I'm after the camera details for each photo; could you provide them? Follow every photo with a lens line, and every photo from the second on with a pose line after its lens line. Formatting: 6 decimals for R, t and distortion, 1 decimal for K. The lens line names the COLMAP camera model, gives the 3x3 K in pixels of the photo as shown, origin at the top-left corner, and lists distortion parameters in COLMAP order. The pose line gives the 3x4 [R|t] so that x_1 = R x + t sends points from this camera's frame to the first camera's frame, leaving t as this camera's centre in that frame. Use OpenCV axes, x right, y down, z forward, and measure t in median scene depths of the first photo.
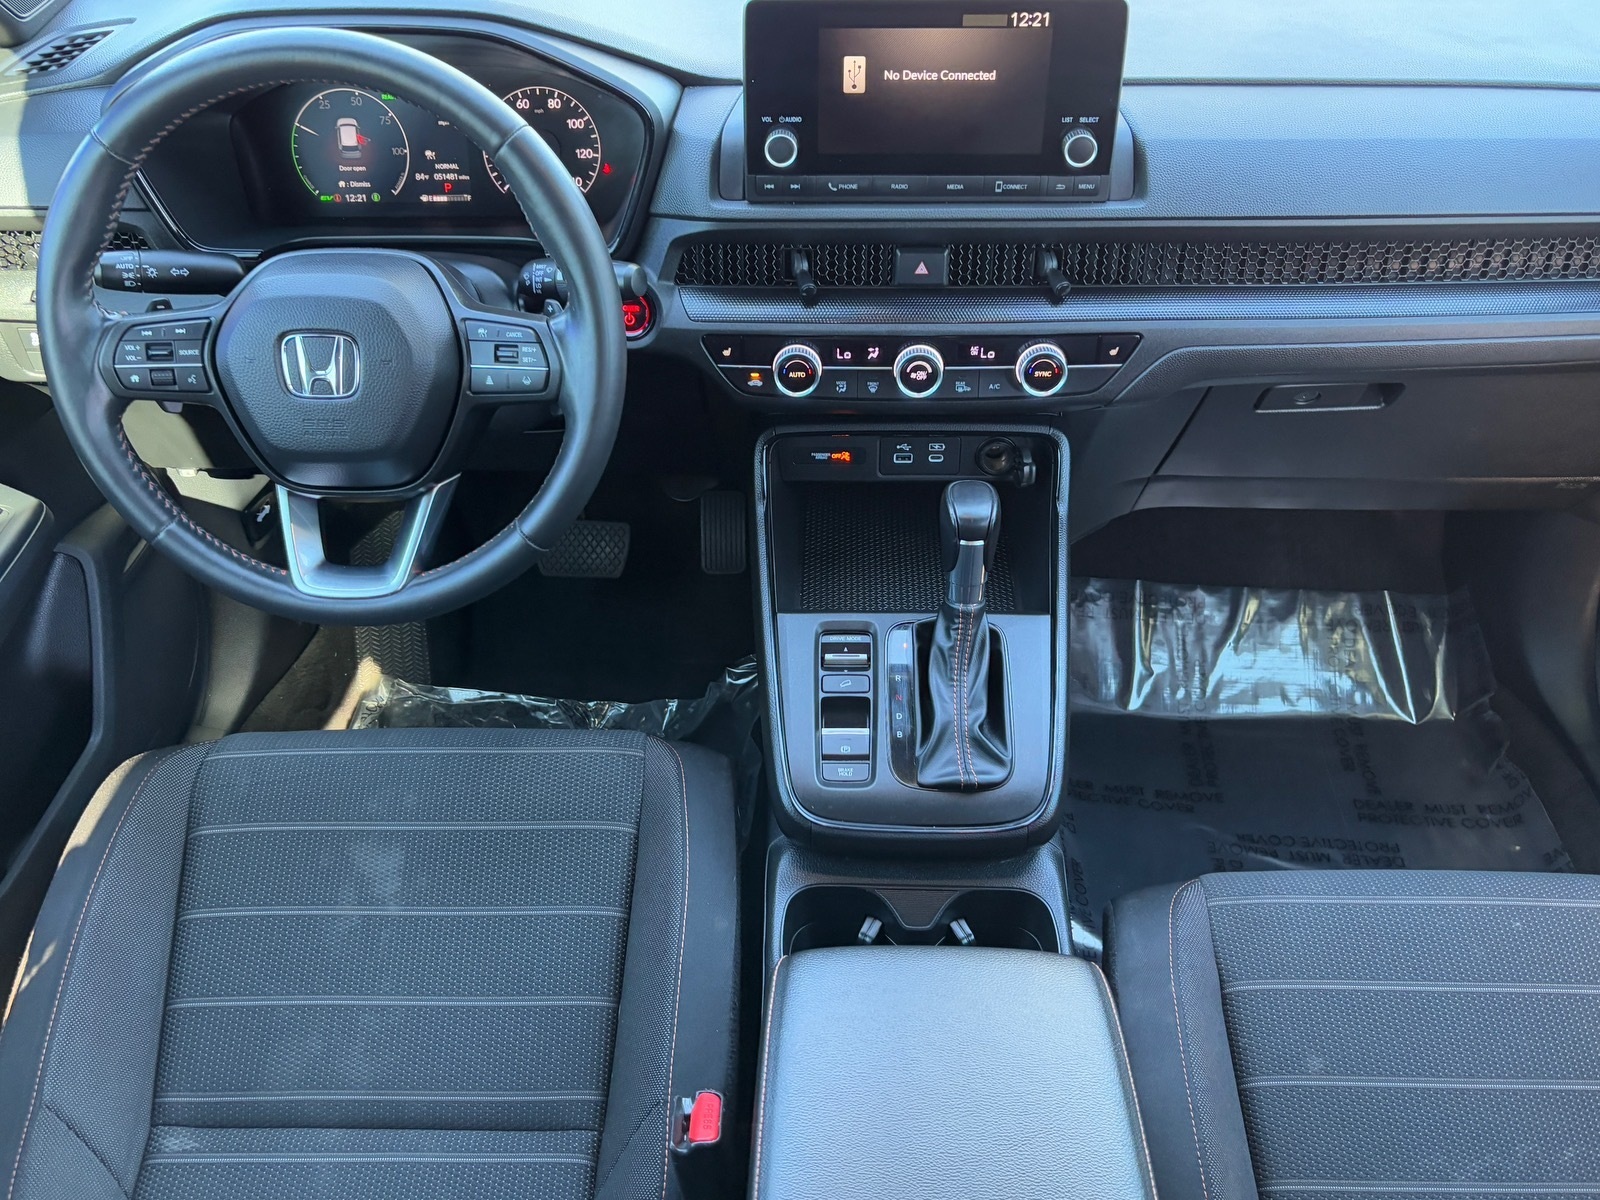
lens RADIAL K [[1383.8, 0, 802.6], [0, 1383.8, 615.4], [0, 0, 1]] dist [0.021520, -0.021262]
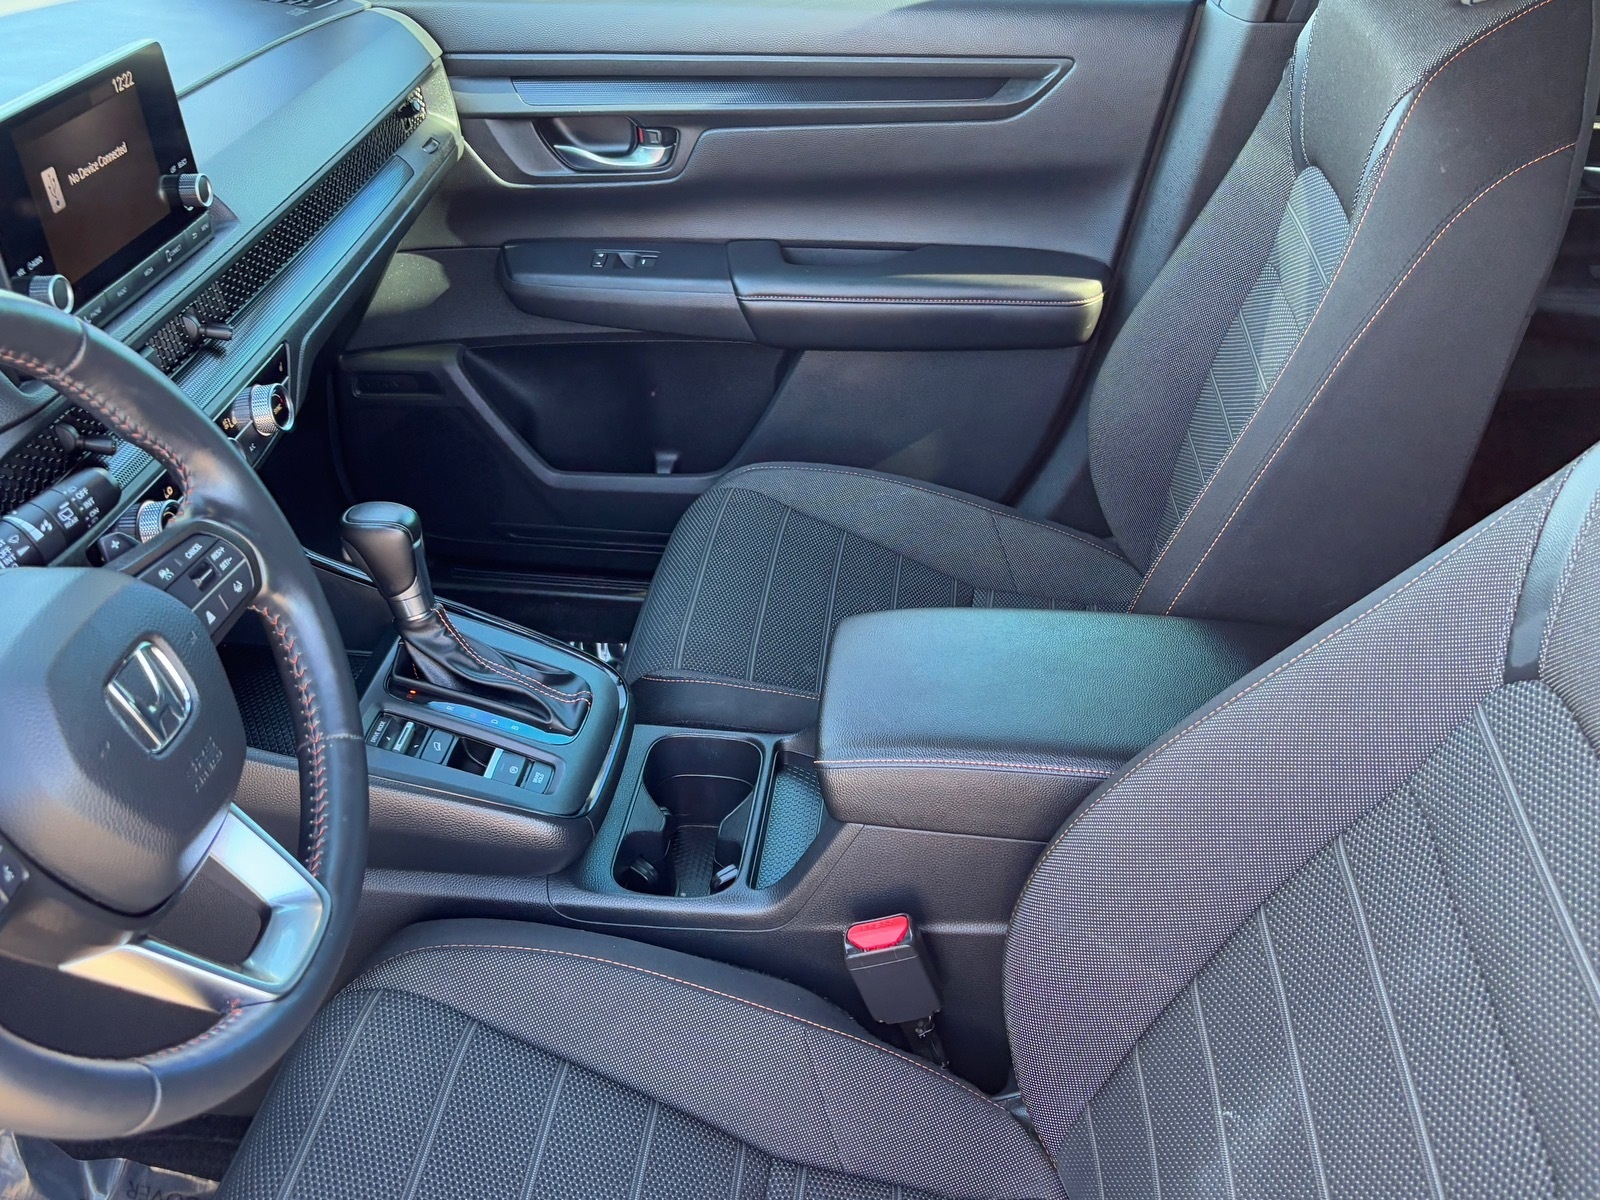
lens RADIAL K [[1615.1, 0, 836.0], [0, 1615.1, 634.2], [0, 0, 1]] dist [-0.003922, 0.000000]
pose [[0.059339, -0.522867, 0.850346, -0.848226], [0.628376, 0.681461, 0.375172, -0.244621], [-0.775643, 0.512075, 0.368995, 0.351213]]
